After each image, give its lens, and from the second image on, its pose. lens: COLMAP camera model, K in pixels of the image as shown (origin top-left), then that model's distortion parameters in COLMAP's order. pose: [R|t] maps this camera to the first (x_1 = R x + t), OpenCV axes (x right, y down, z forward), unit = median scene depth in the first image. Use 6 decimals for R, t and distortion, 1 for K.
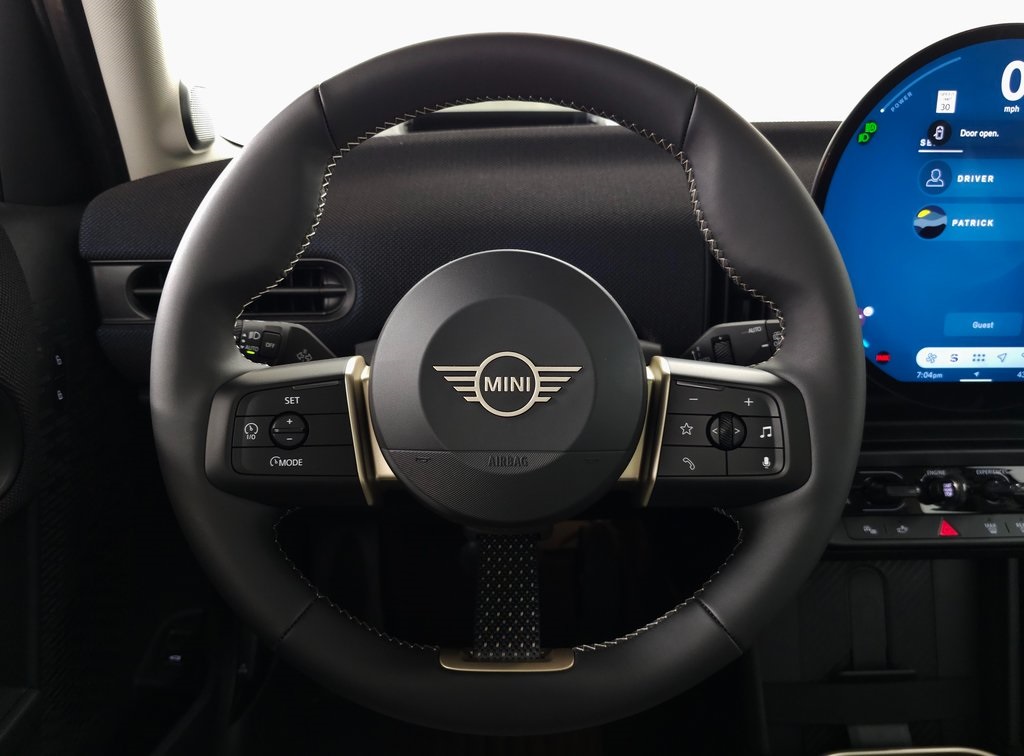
lens RADIAL K [[706.0, 0, 503.0], [0, 706.0, 373.3], [0, 0, 1]] dist [0.060682, -0.065352]
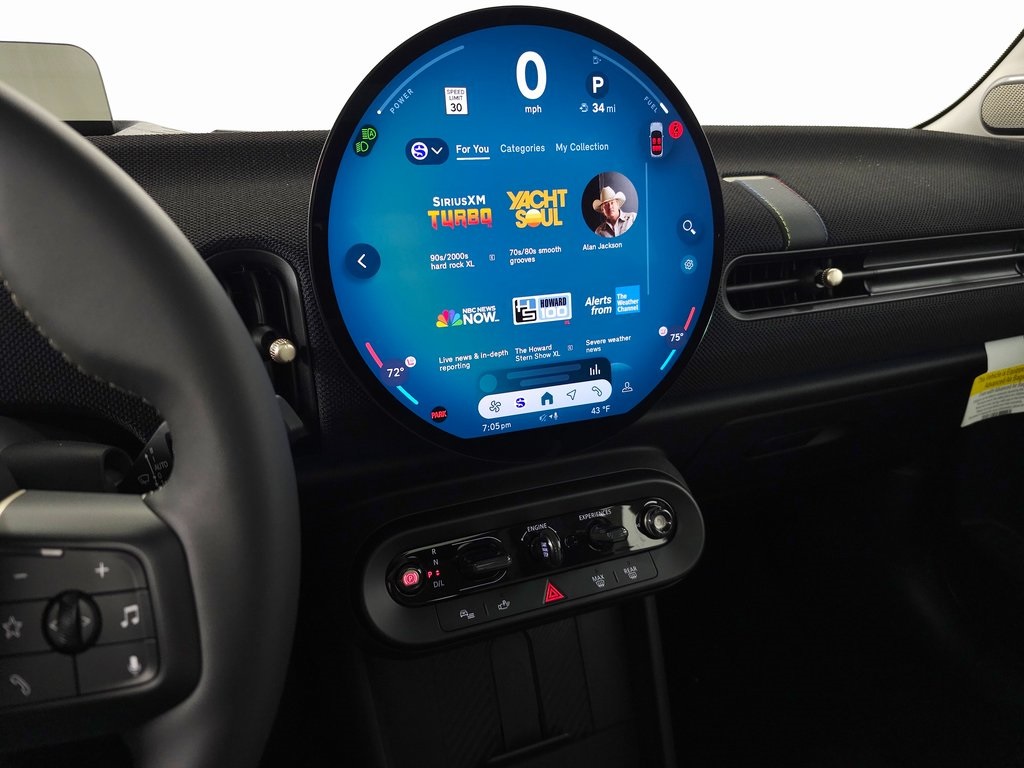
lens RADIAL K [[706.0, 0, 510.3], [0, 706.0, 373.3], [0, 0, 1]] dist [0.060682, -0.065352]
pose [[0.941723, -0.119686, 0.314378, 0.384964], [0.123384, 0.992325, 0.008189, -0.069747], [-0.312946, 0.031078, 0.949262, 0.218349]]
